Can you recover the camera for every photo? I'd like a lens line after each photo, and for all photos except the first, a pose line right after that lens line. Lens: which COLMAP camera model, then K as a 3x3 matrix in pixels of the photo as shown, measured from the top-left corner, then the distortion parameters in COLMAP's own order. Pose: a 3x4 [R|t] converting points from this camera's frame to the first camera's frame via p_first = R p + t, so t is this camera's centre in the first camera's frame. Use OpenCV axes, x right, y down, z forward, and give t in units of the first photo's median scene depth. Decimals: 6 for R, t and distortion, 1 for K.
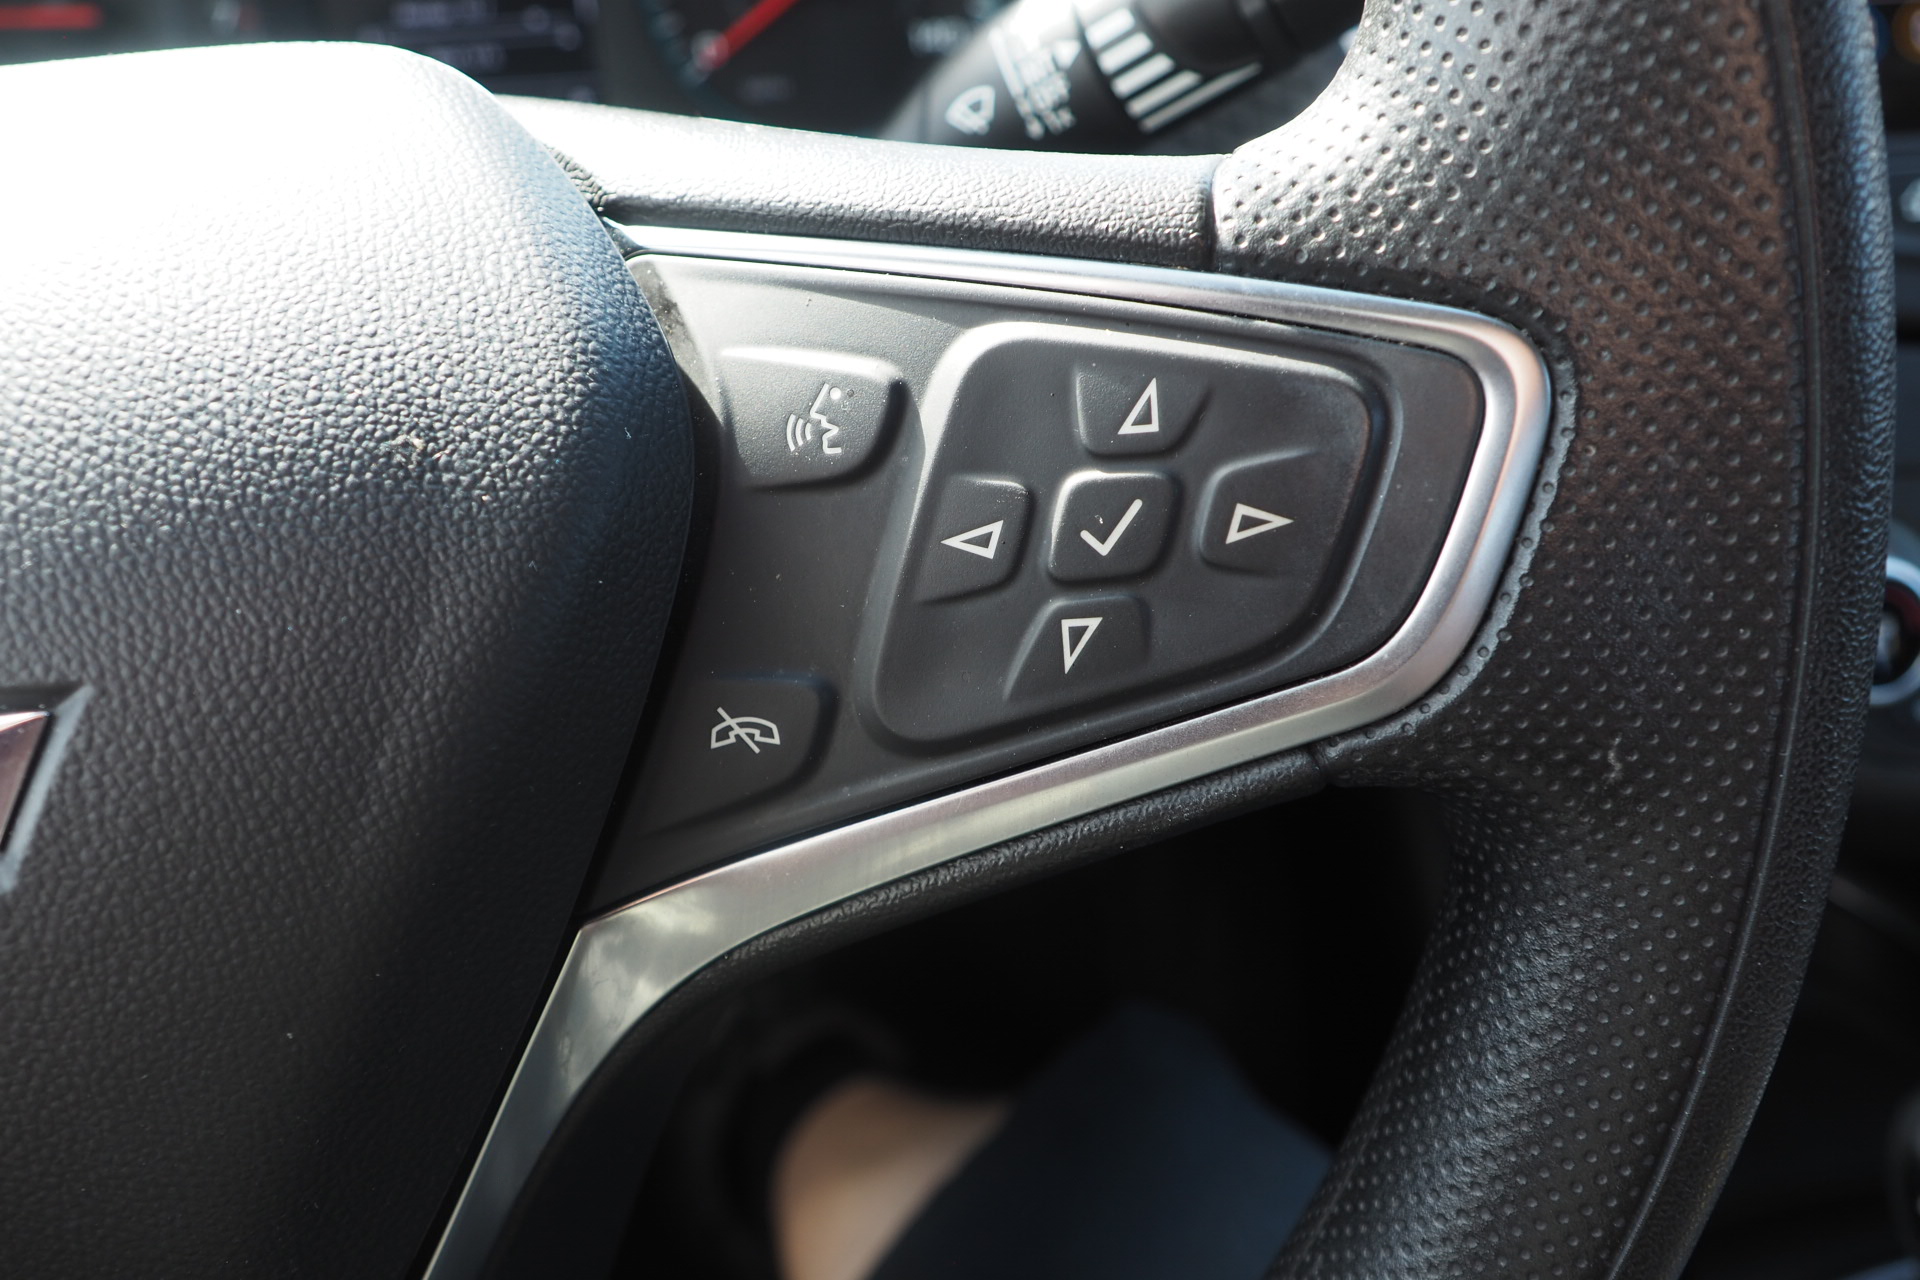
lens RADIAL K [[1431.4, 0, 960.8], [0, 1431.4, 579.4], [0, 0, 1]] dist [0.001800, -0.050289]
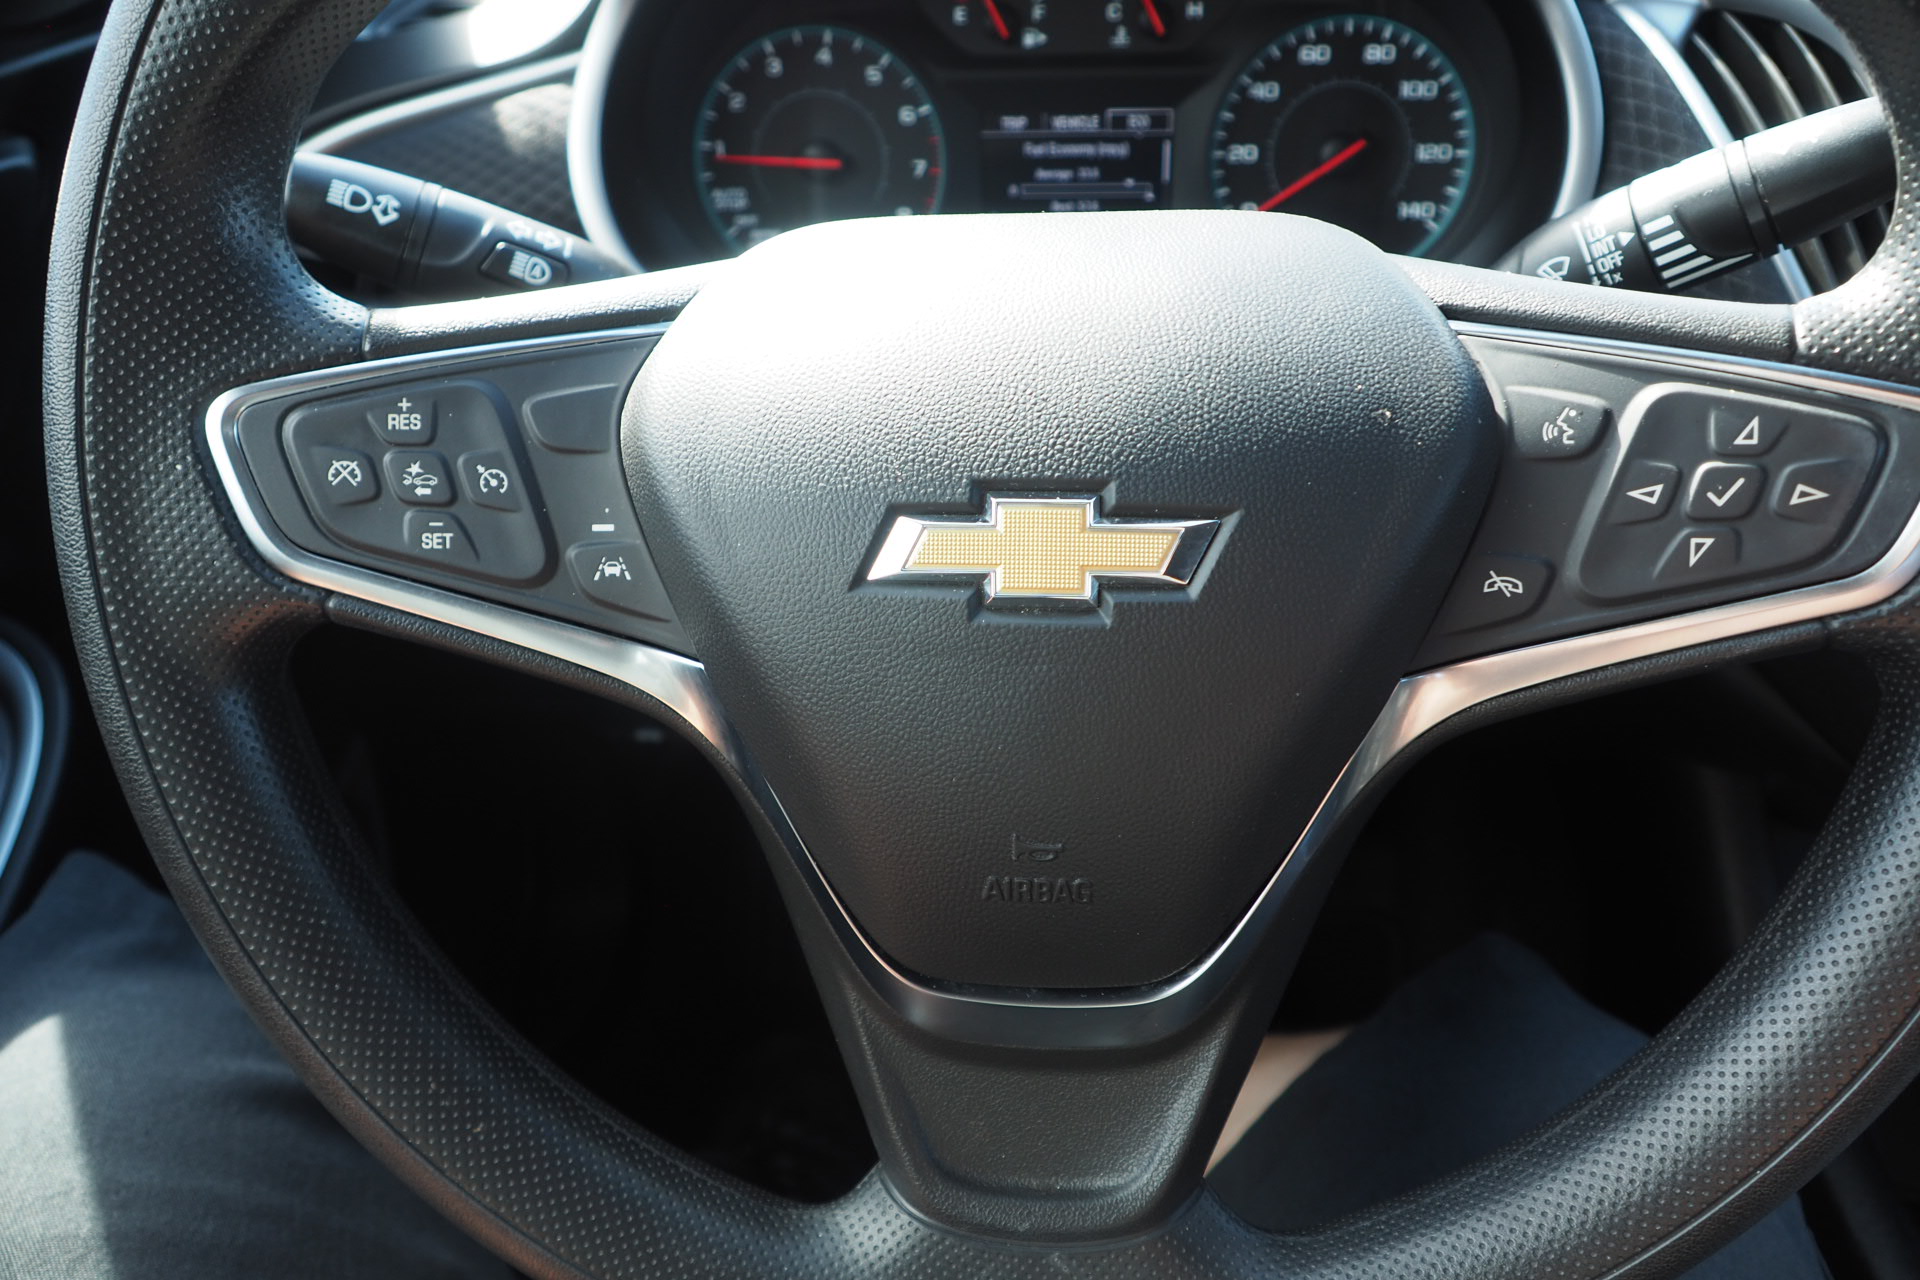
lens RADIAL K [[1352.4, 0, 964.2], [0, 1352.4, 629.6], [0, 0, 1]] dist [-0.017830, -0.003950]
pose [[0.984063, 0.101453, -0.146038, -0.607596], [-0.107756, 0.993529, -0.035899, 0.317154], [0.141450, 0.051064, 0.988627, -0.897982]]
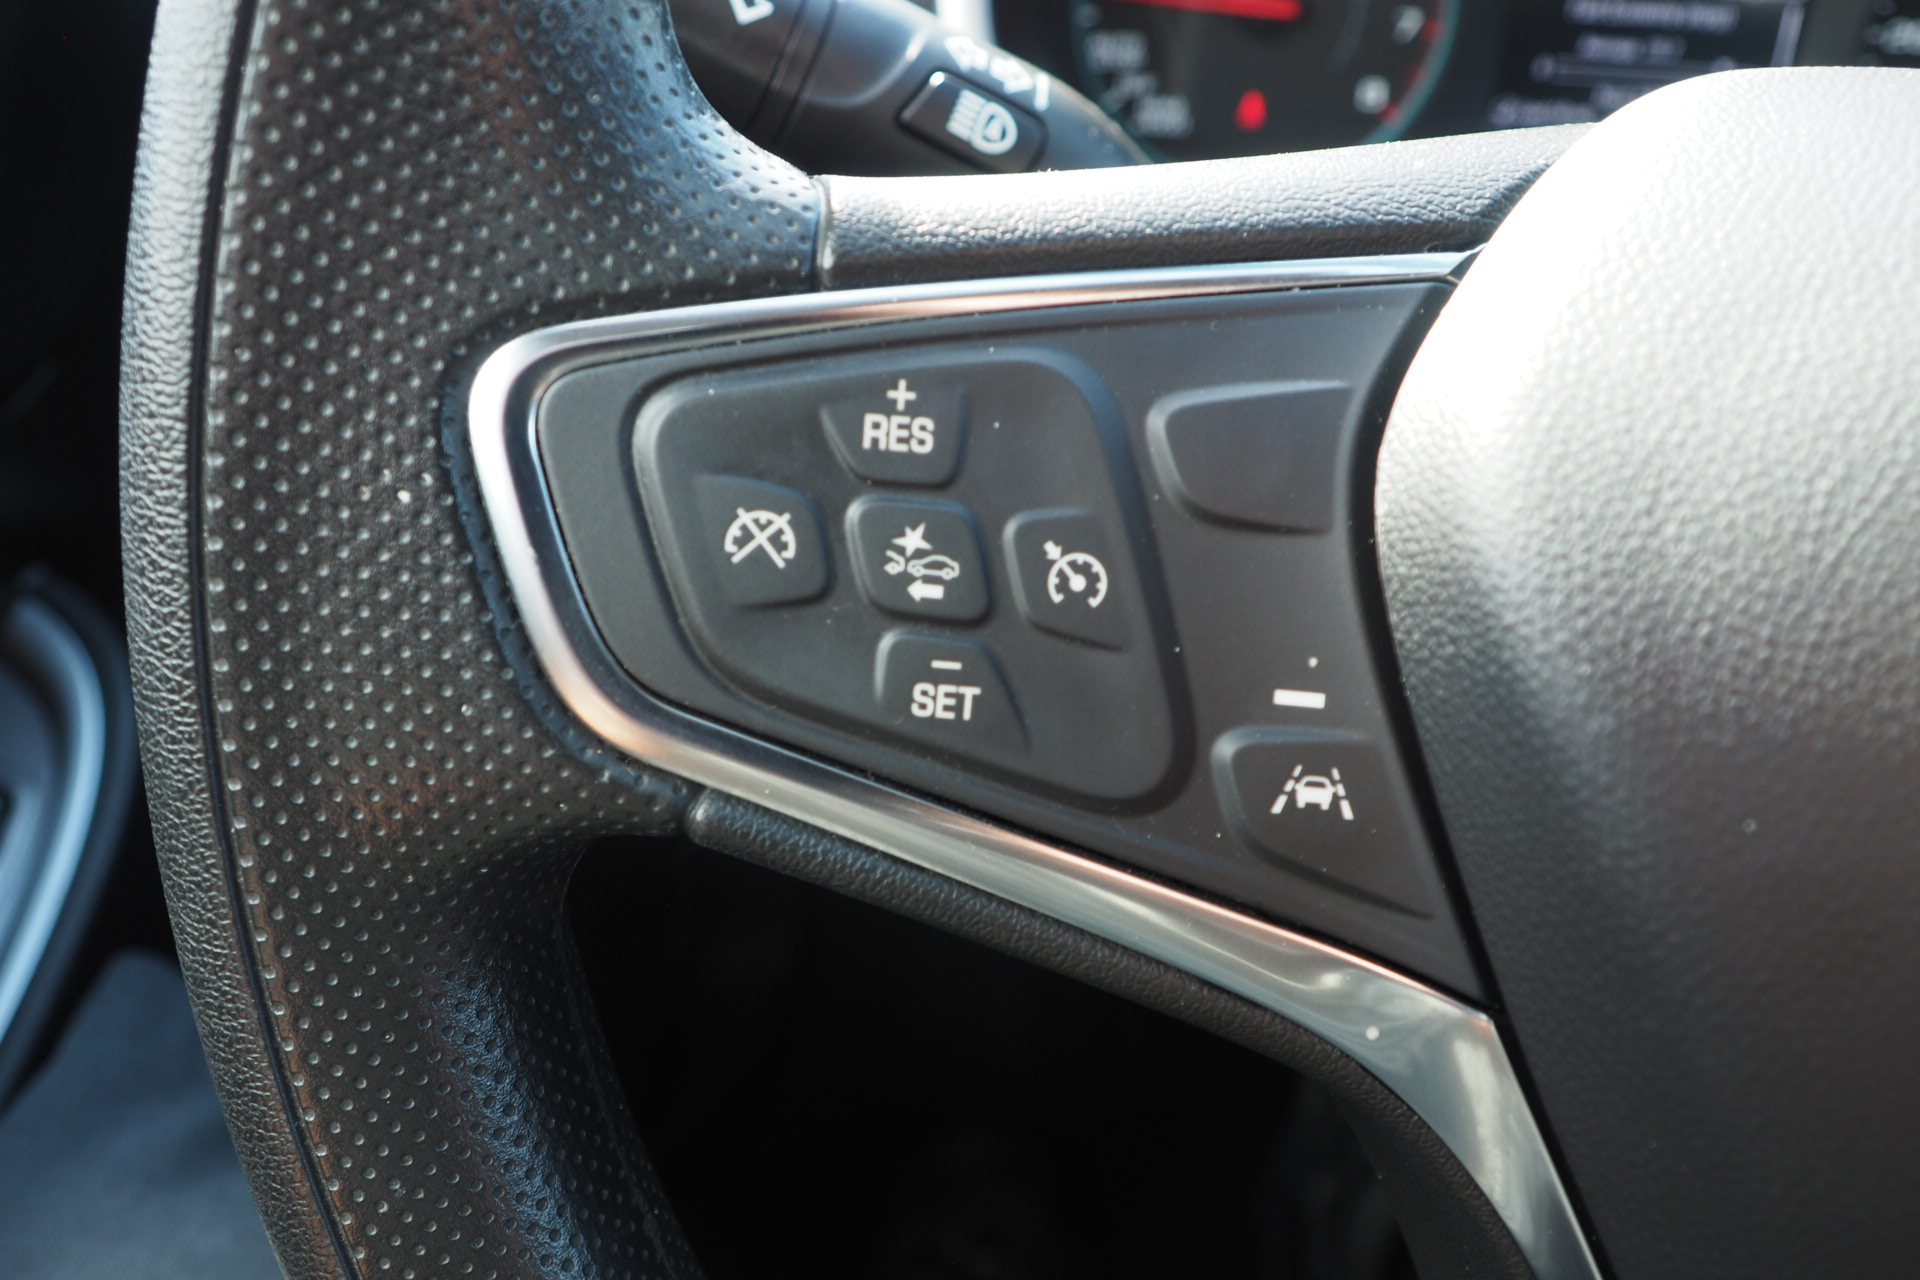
lens RADIAL K [[1434.9, 0, 988.9], [0, 1434.9, 596.3], [0, 0, 1]] dist [-0.004583, -0.053250]
pose [[0.961589, 0.192692, -0.195492, -1.452330], [-0.196717, 0.980460, -0.001195, 0.130880], [0.191442, 0.039605, 0.980705, -0.009028]]
